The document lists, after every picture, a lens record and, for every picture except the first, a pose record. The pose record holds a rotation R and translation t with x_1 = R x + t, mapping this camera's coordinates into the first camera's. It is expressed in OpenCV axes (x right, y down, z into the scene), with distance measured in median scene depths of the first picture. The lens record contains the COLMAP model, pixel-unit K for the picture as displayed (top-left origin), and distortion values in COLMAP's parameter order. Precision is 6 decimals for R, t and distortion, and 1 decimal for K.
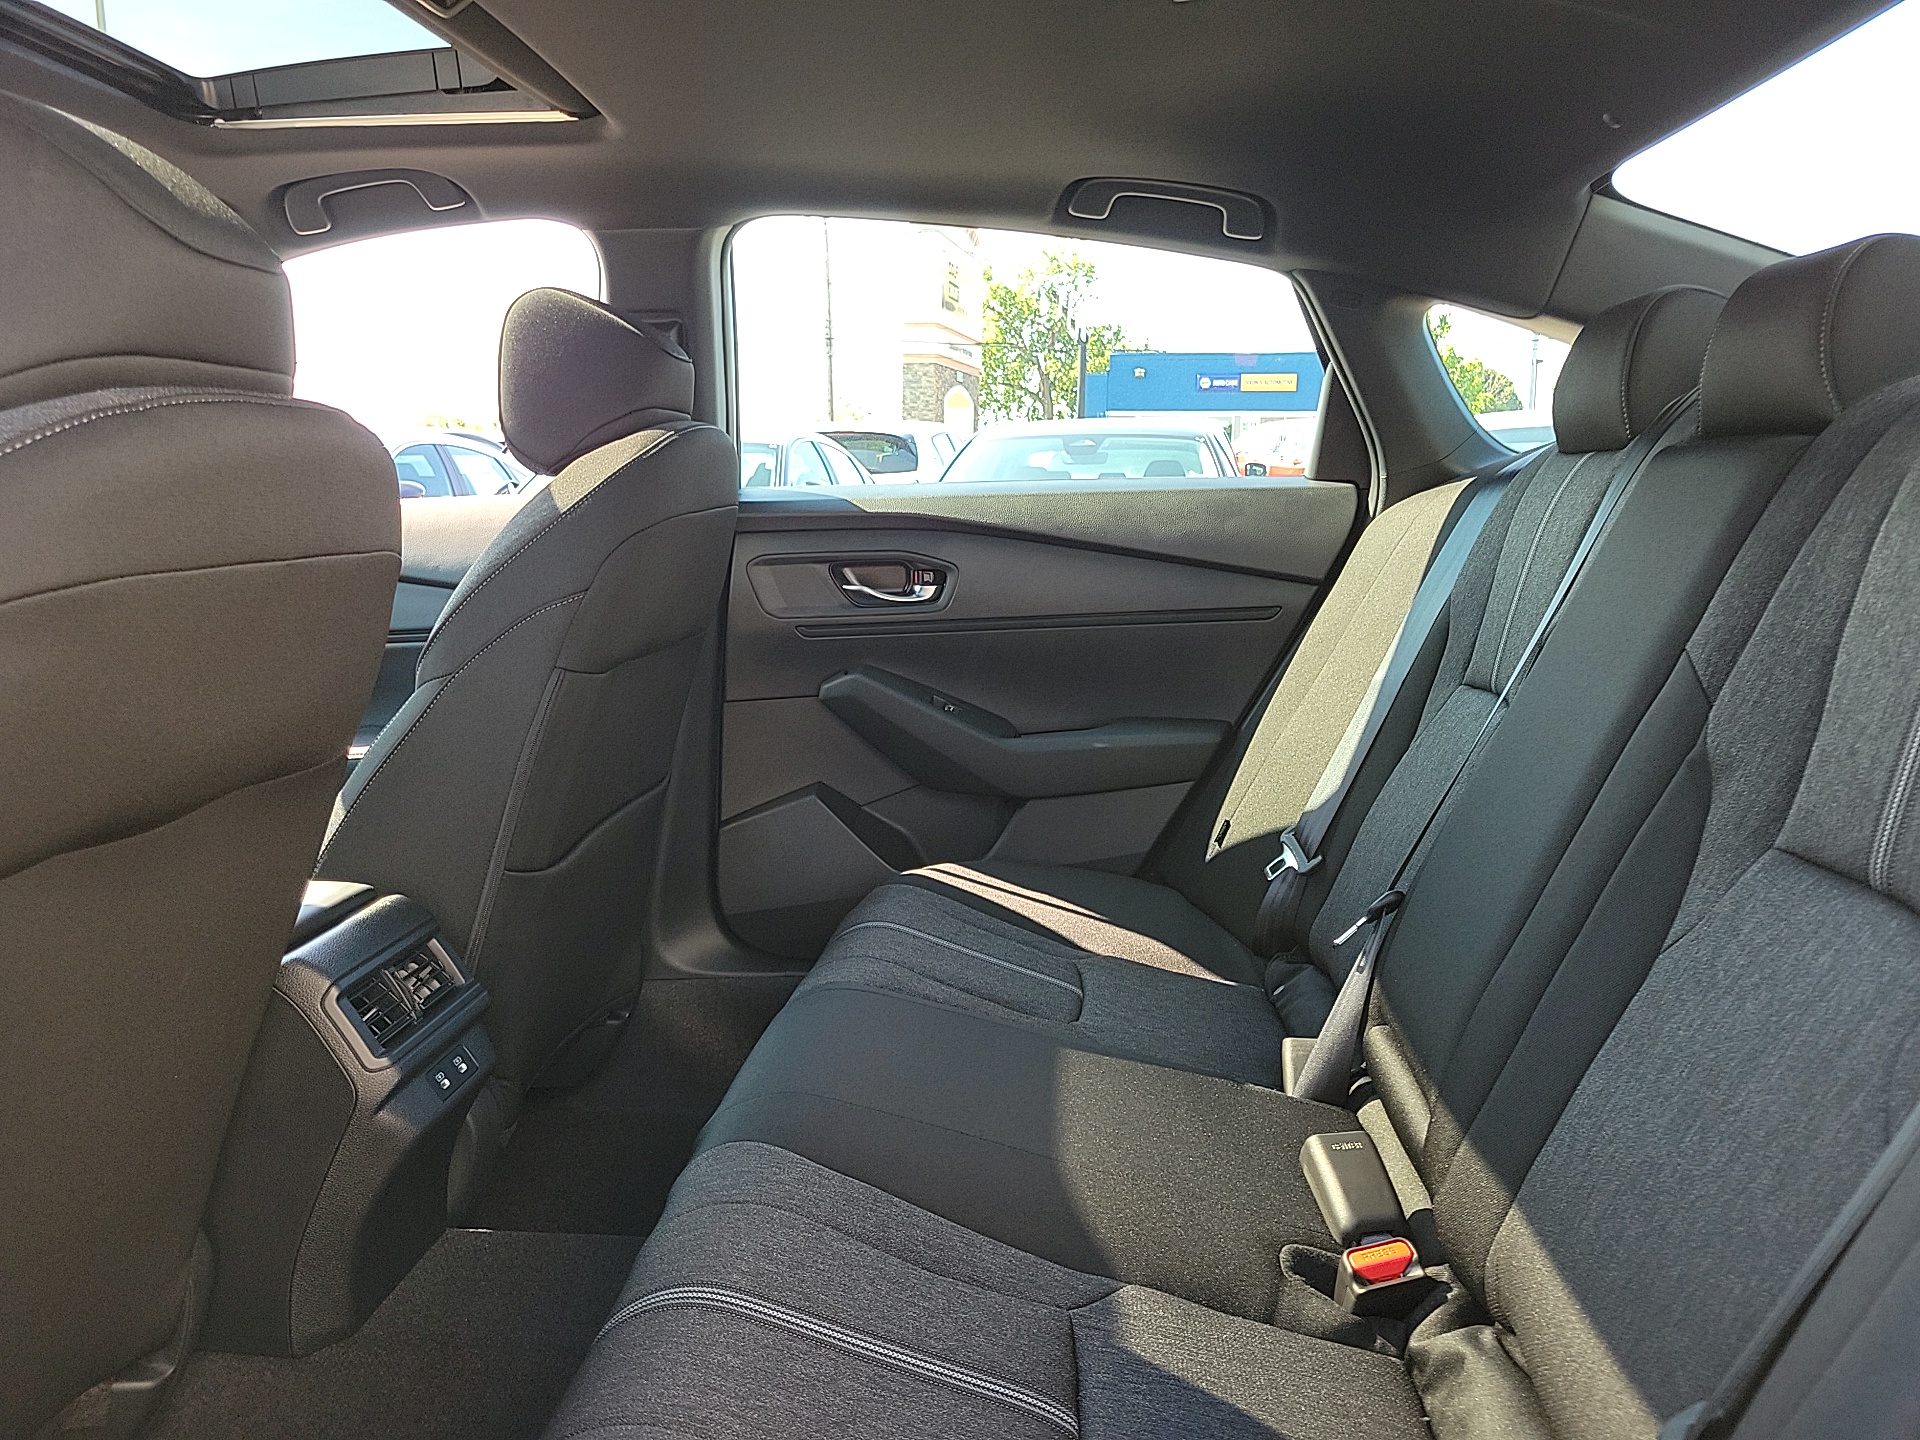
lens RADIAL K [[1498.9, 0, 953.3], [0, 1498.9, 697.9], [0, 0, 1]] dist [0.036772, -0.027637]
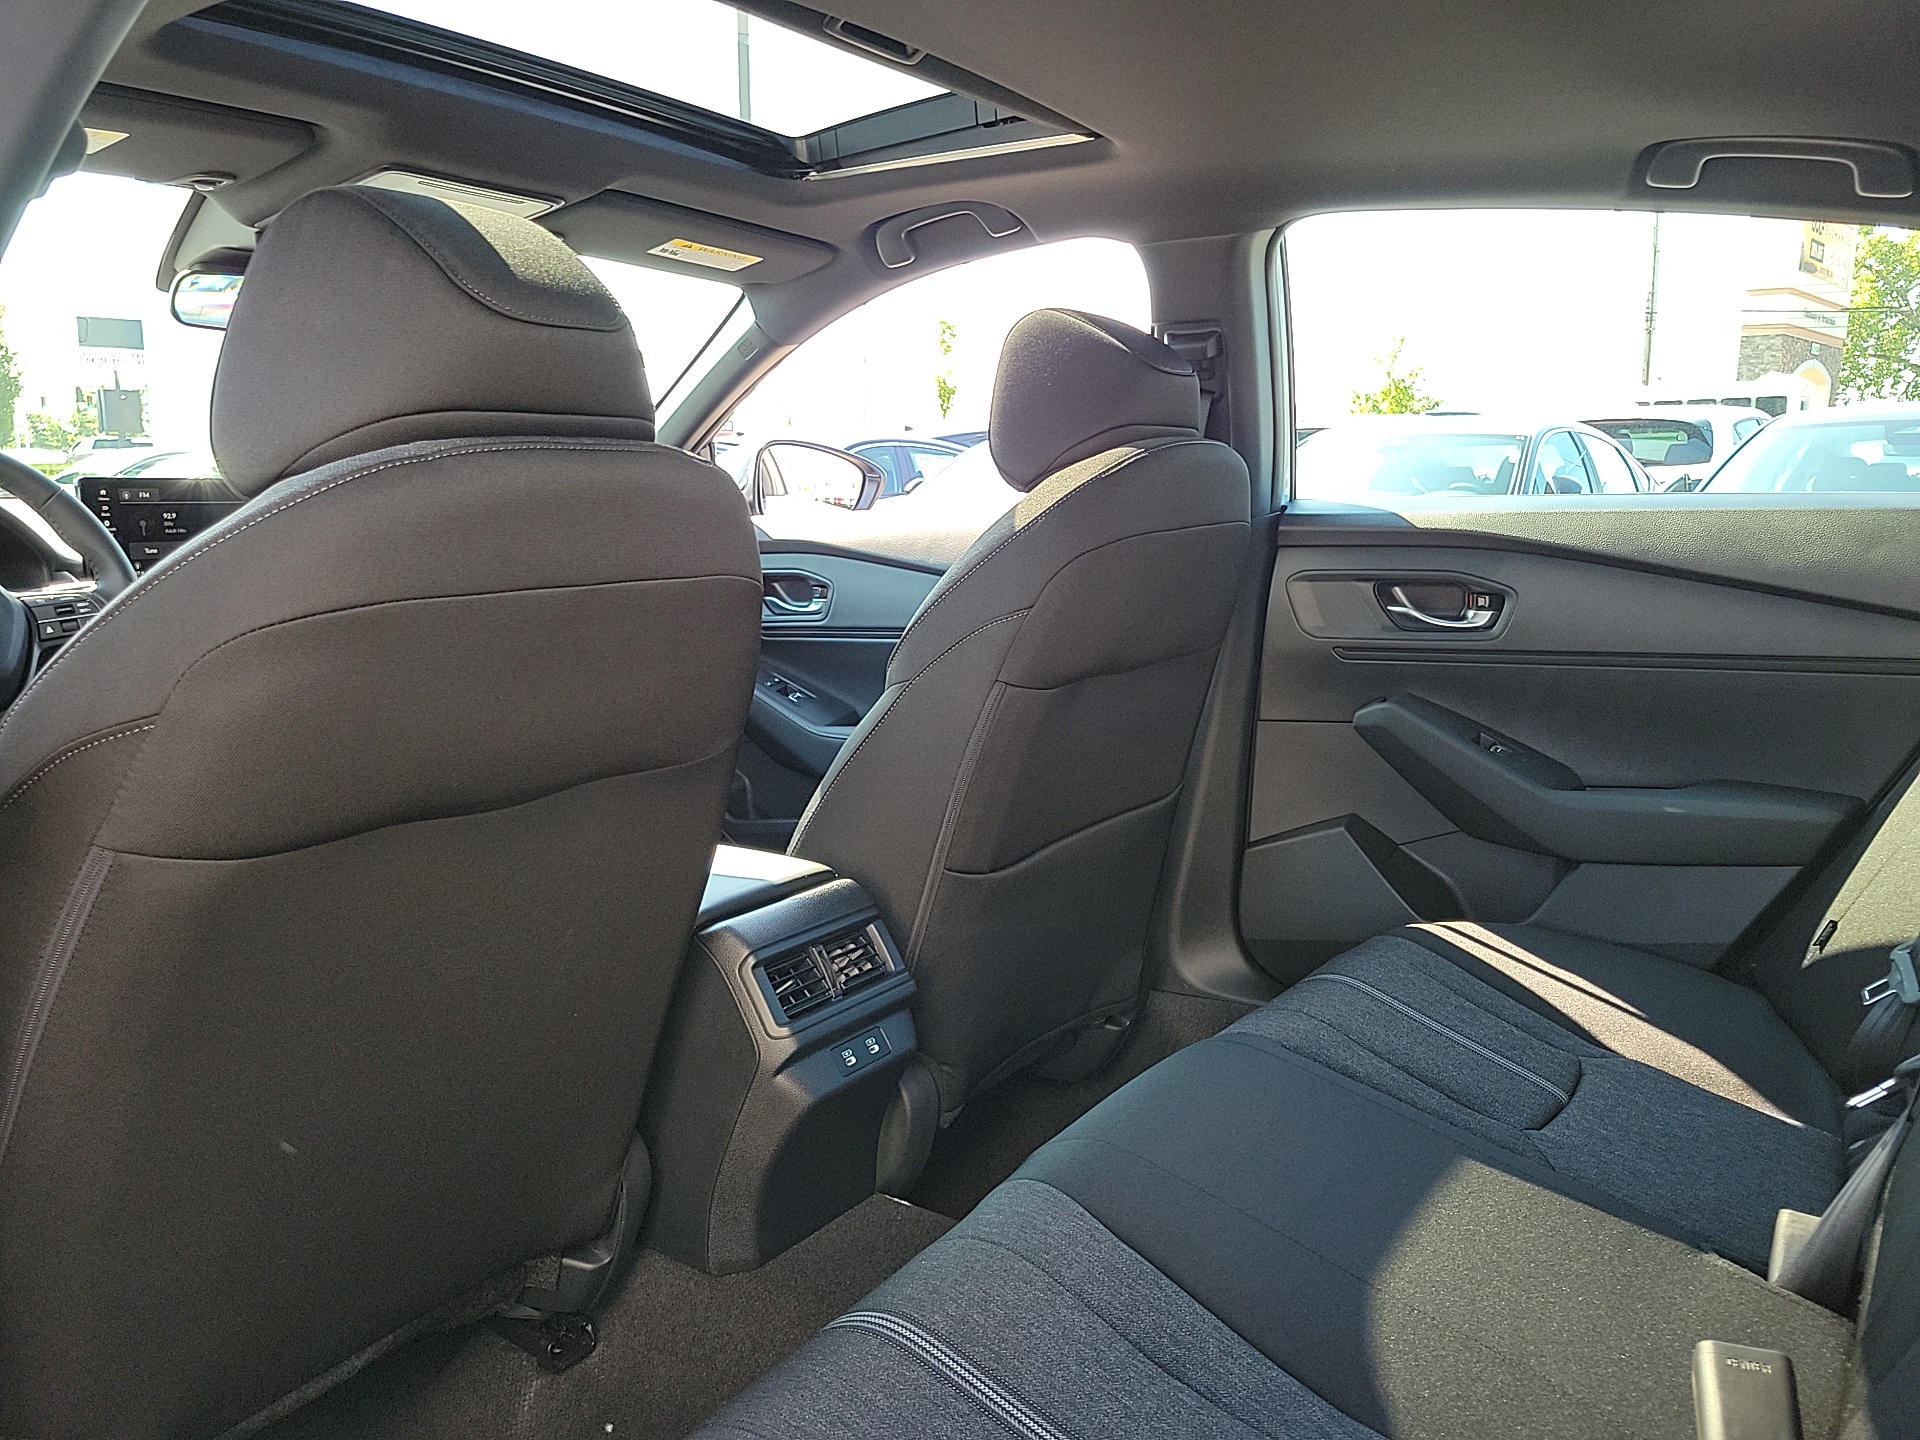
lens RADIAL K [[1498.9, 0, 962.9], [0, 1498.9, 699.0], [0, 0, 1]] dist [0.036772, -0.027637]
pose [[0.874477, 0.077674, -0.478807, 0.165640], [-0.073465, 0.996917, 0.027550, -0.027282], [0.479471, 0.011083, 0.877488, 0.067813]]
